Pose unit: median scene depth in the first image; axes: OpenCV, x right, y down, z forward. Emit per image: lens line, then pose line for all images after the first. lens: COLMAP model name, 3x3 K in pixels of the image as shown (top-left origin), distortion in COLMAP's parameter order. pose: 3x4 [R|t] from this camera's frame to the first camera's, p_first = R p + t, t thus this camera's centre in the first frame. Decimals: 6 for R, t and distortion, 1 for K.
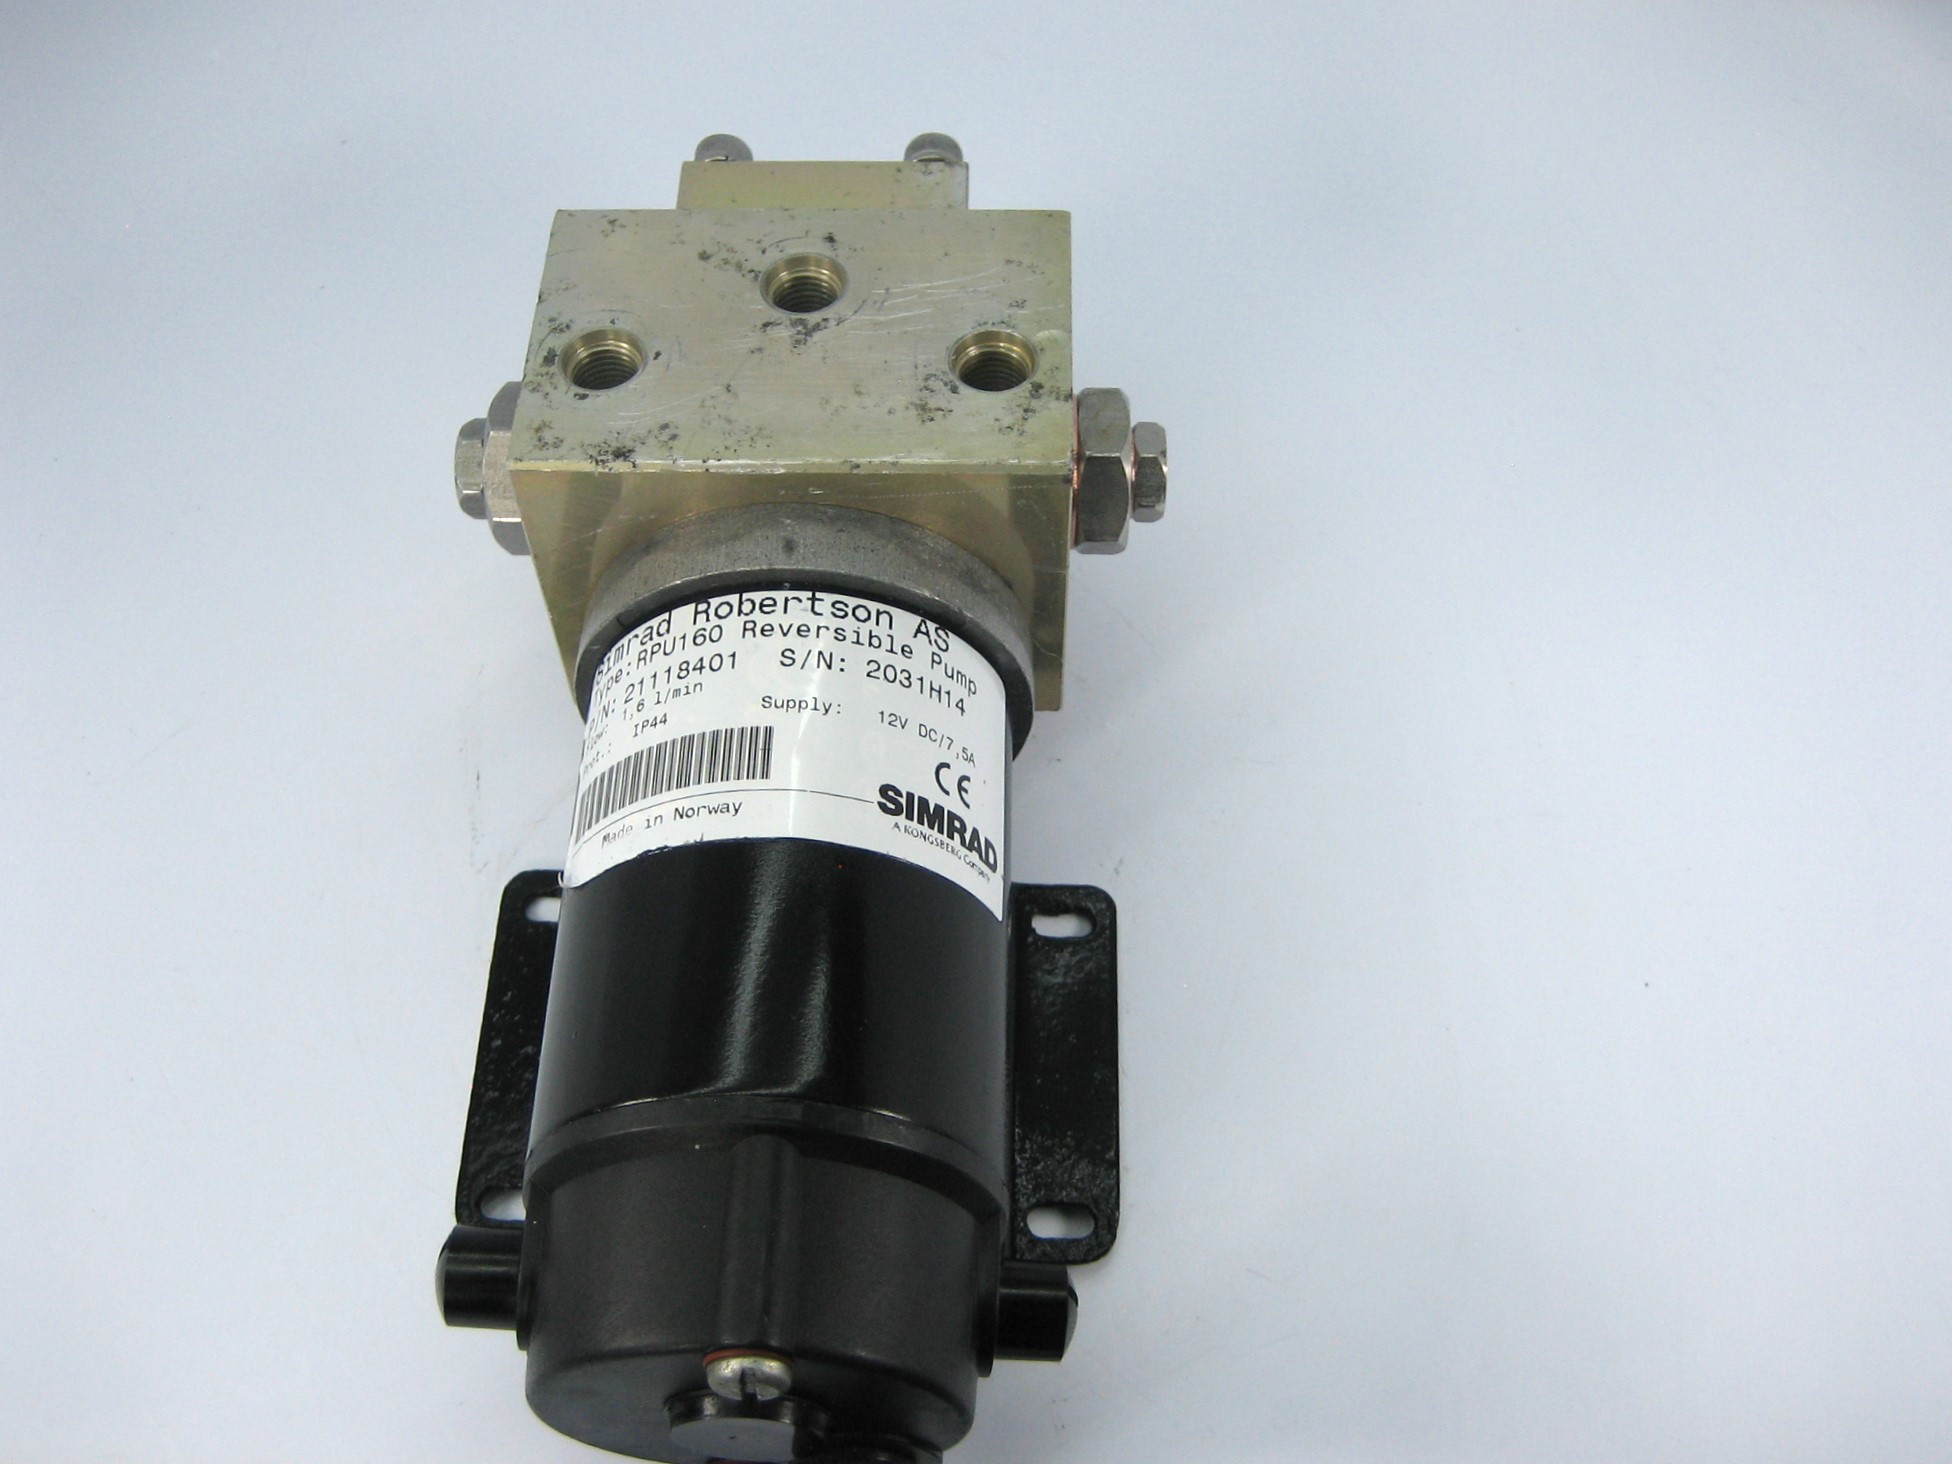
lens RADIAL K [[2040.7, 0, 974.4], [0, 2040.7, 742.9], [0, 0, 1]] dist [-0.126084, 0.000000]
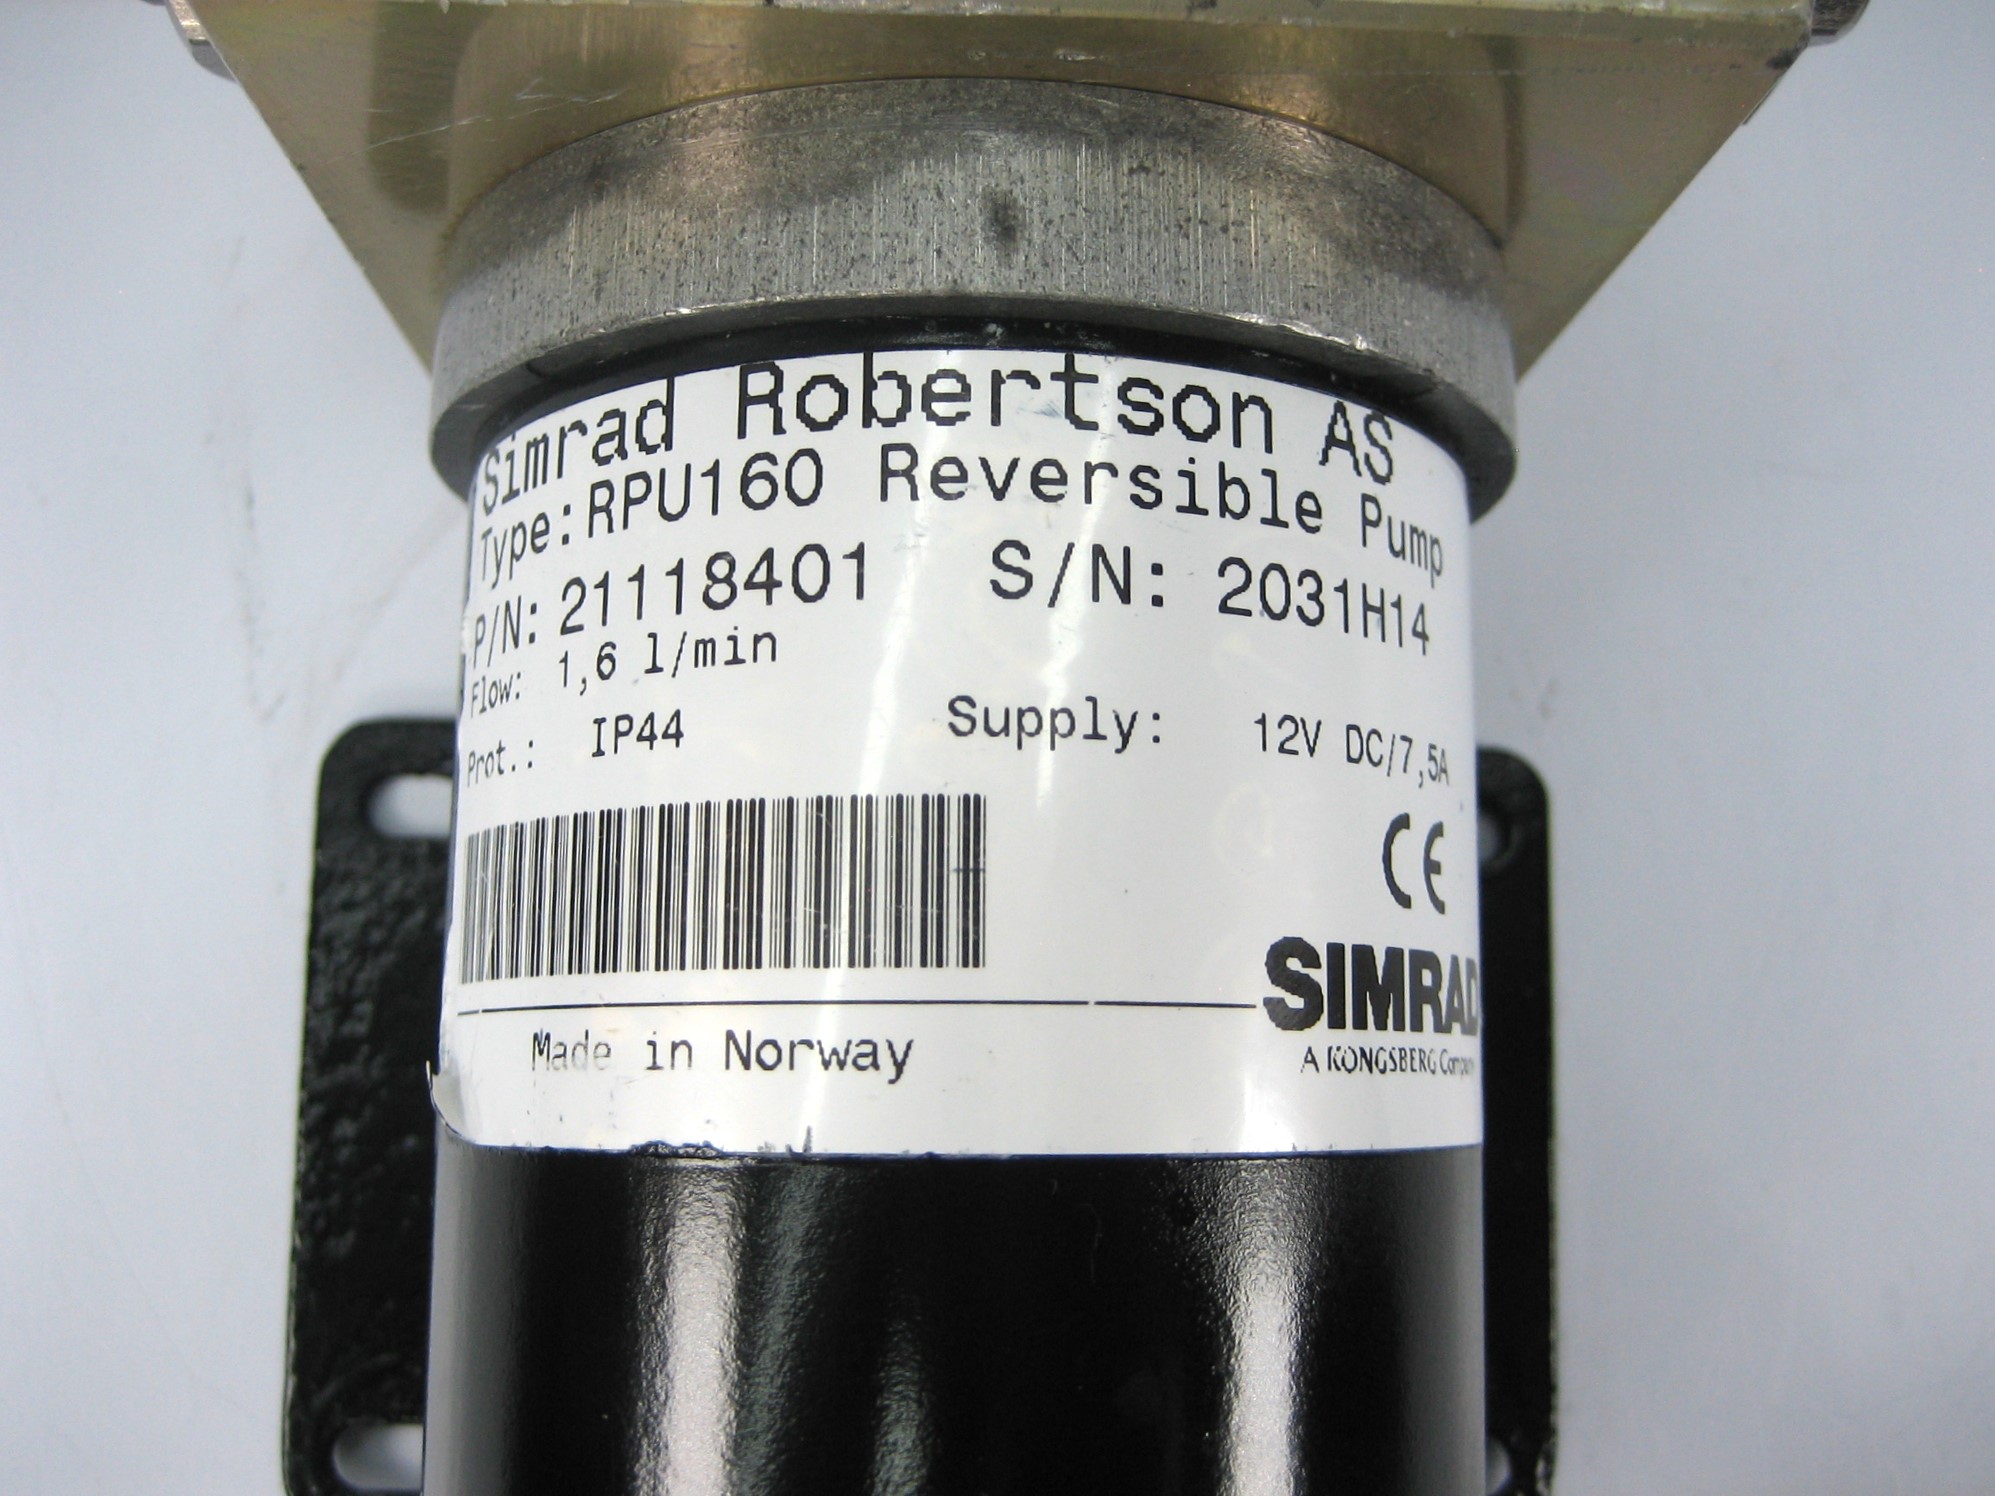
lens RADIAL K [[2085.6, 0, 999.1], [0, 2085.6, 739.9], [0, 0, 1]] dist [-0.126084, 0.000000]
pose [[0.998739, 0.004168, 0.050039, -0.110571], [-0.023905, 0.915838, 0.400837, -0.160441], [-0.044157, -0.401527, 0.914782, 0.638786]]
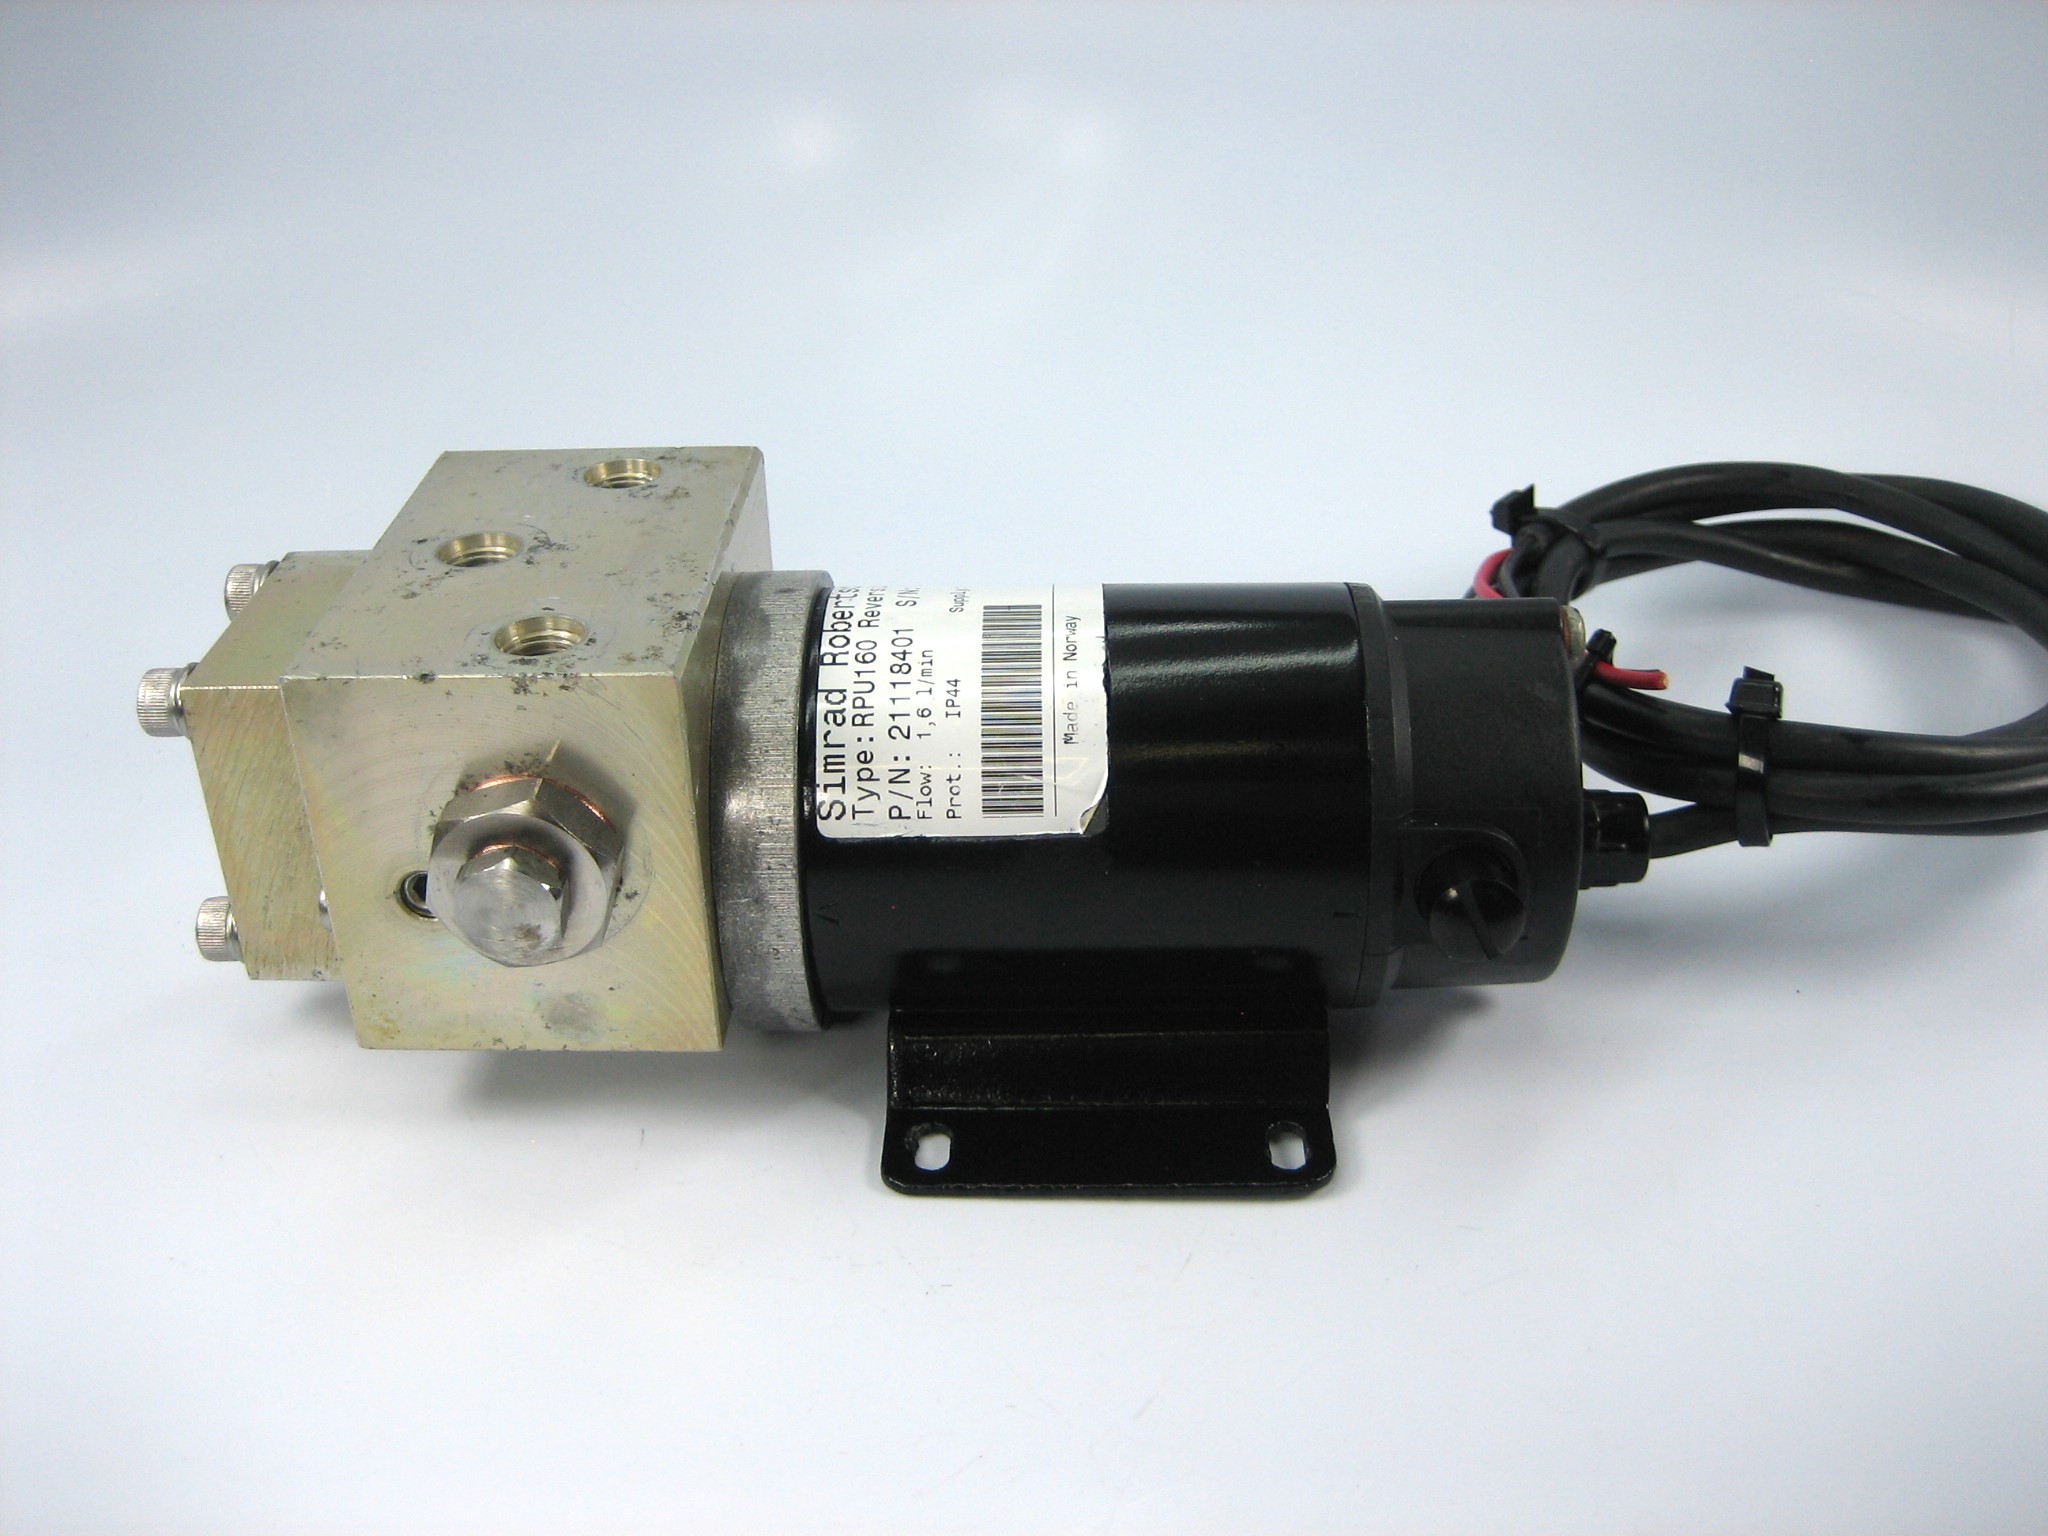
lens RADIAL K [[2141.0, 0, 1016.2], [0, 2141.0, 766.5], [0, 0, 1]] dist [-0.126084, 0.000000]
pose [[0.019520, -0.501019, 0.865216, -1.078032], [0.855363, 0.456428, 0.245005, -0.223304], [-0.517661, 0.735292, 0.437462, 0.538627]]
